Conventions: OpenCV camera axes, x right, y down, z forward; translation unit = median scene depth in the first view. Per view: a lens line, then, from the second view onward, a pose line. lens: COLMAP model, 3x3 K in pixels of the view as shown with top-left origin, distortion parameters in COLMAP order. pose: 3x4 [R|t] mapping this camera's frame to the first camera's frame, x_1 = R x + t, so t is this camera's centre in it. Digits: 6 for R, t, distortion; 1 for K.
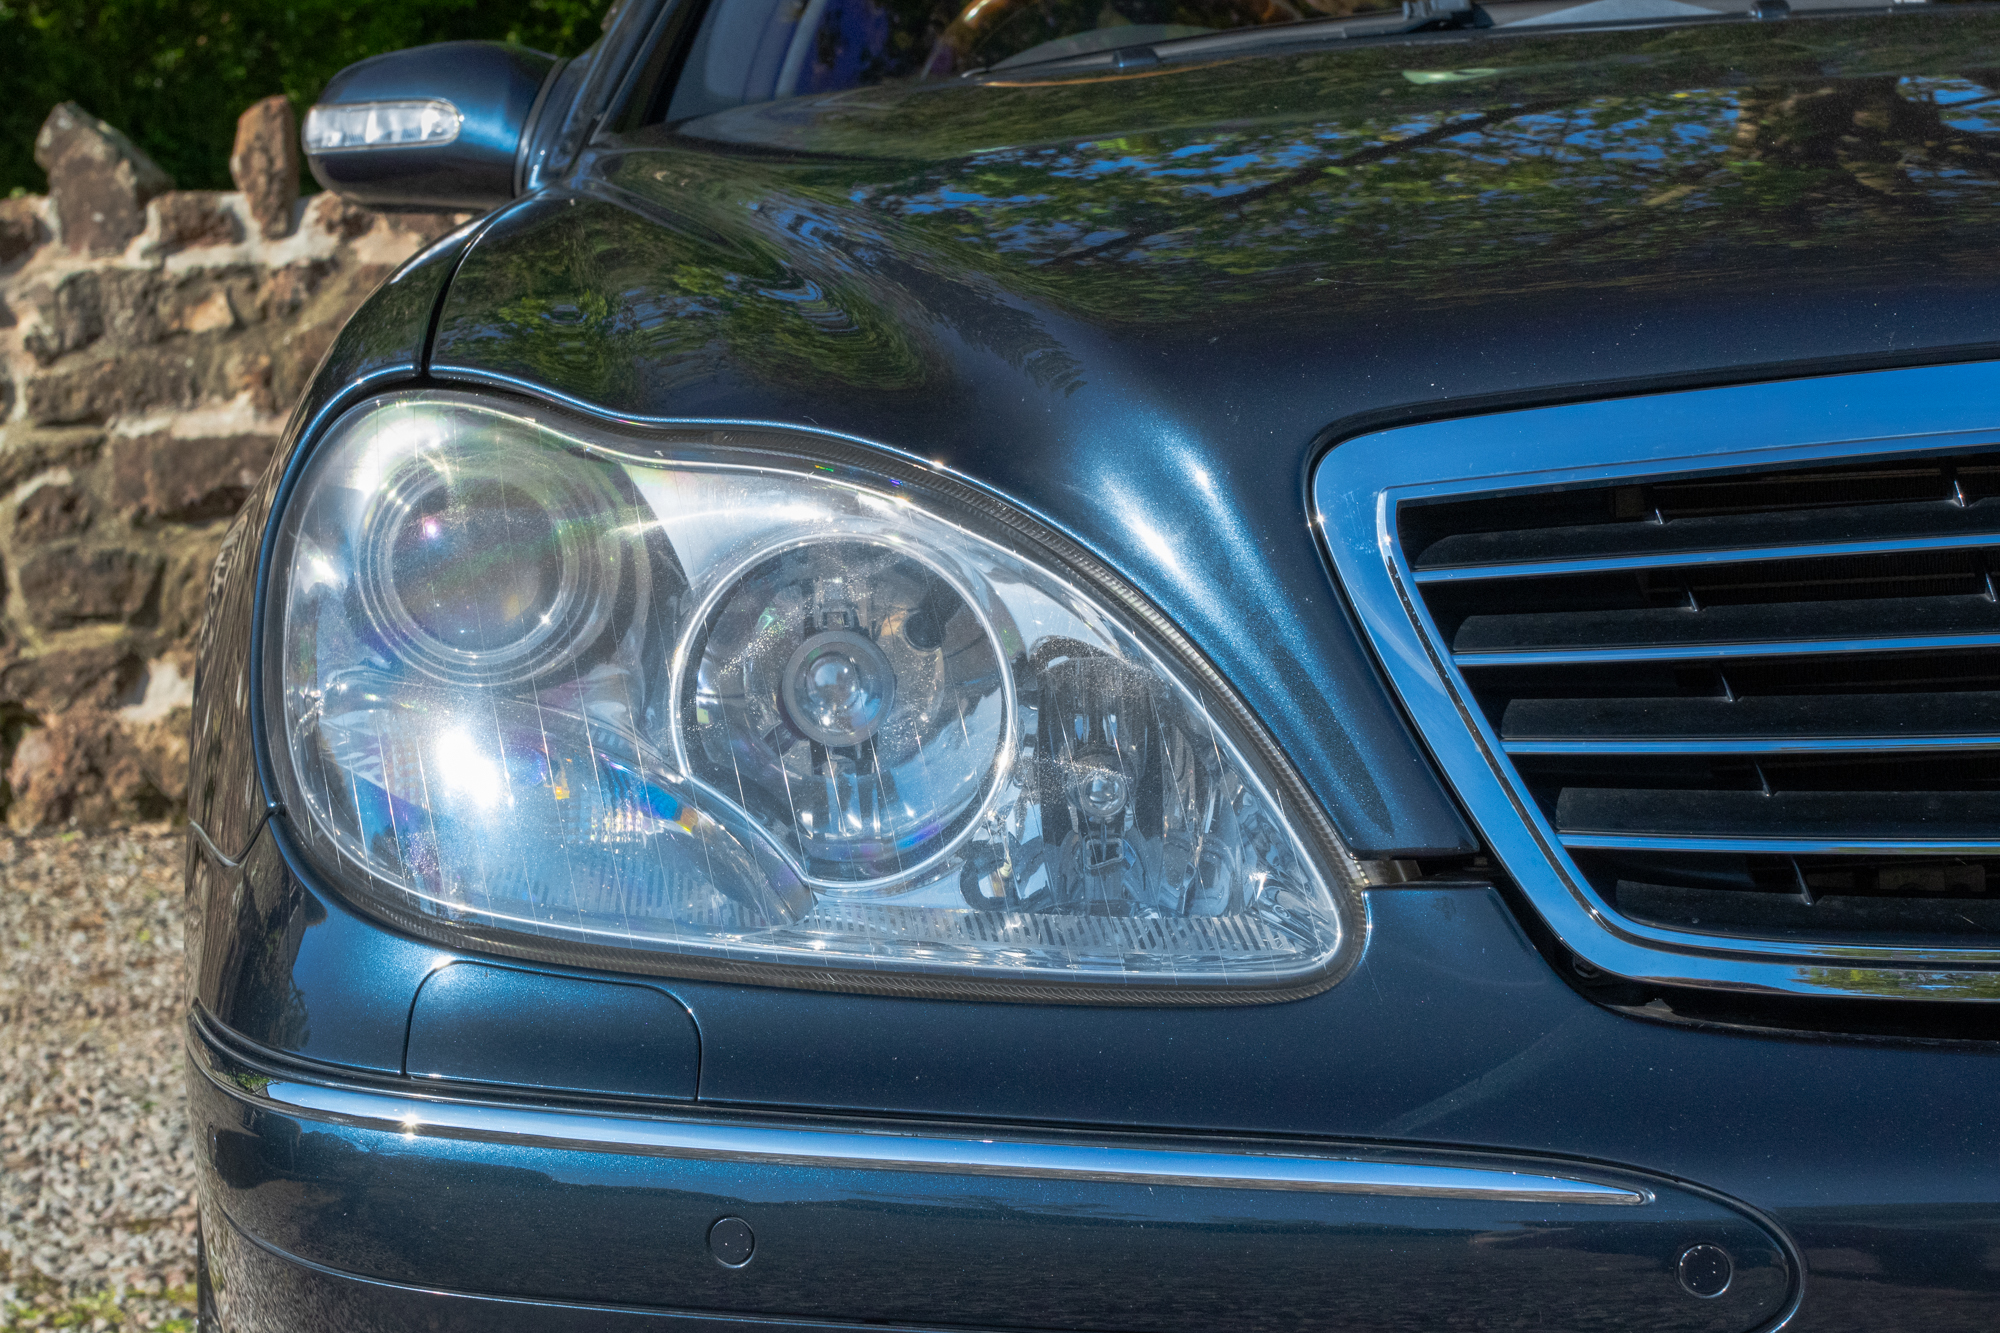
lens RADIAL K [[3729.3, 0, 1001.8], [0, 3729.3, 657.9], [0, 0, 1]] dist [-0.050268, 0.000000]
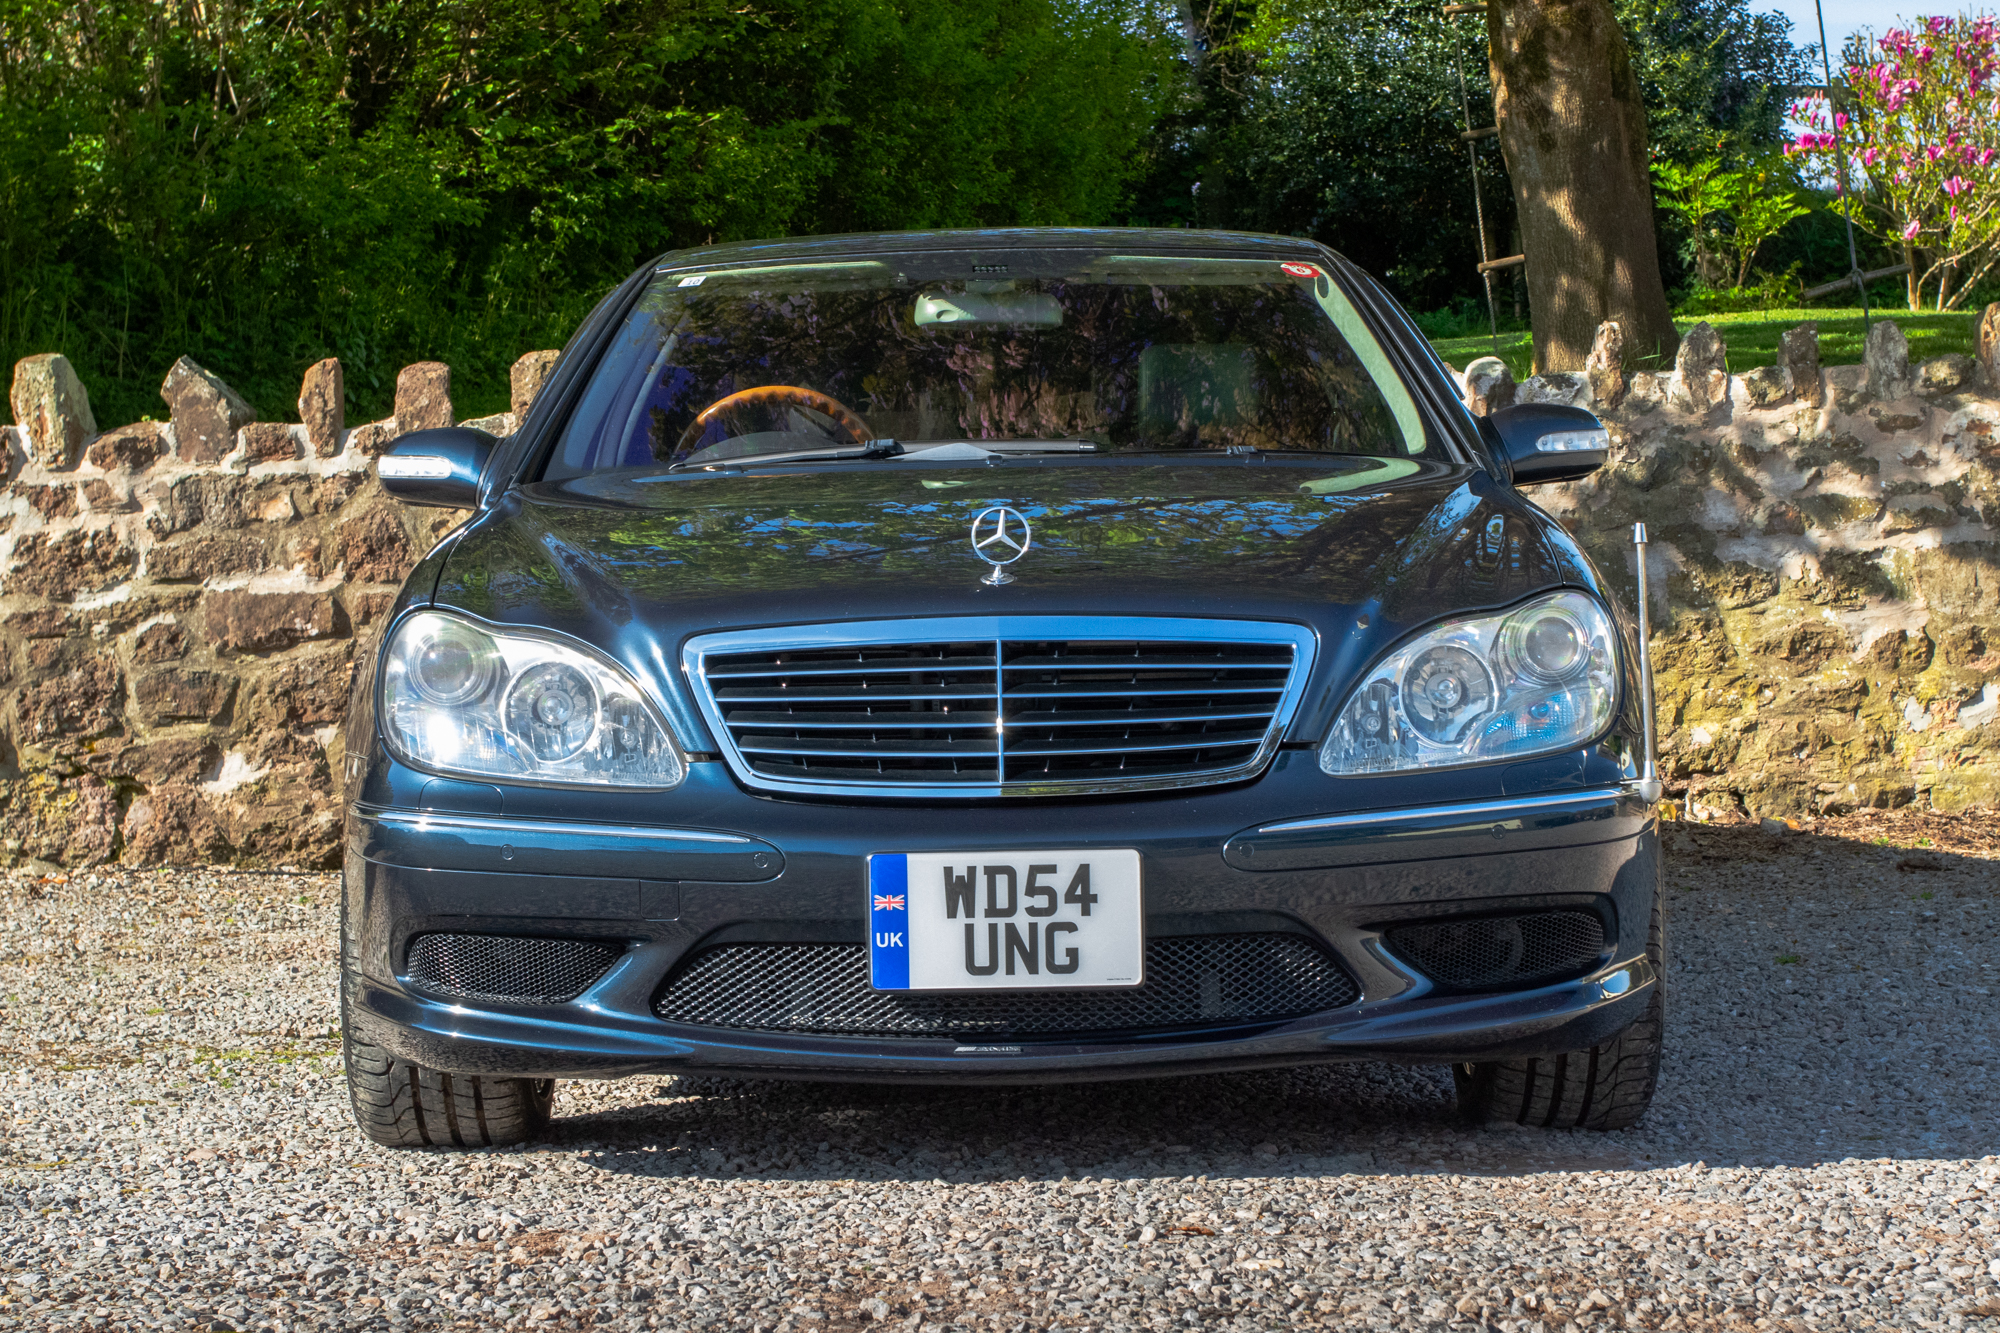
lens RADIAL K [[3857.2, 0, 953.7], [0, 3857.2, 581.9], [0, 0, 1]] dist [-0.024903, 0.000000]
pose [[0.999379, 0.031503, -0.015776, 0.070248], [-0.032425, 0.997546, -0.062053, 0.019177], [0.013782, 0.062526, 0.997948, -0.470129]]
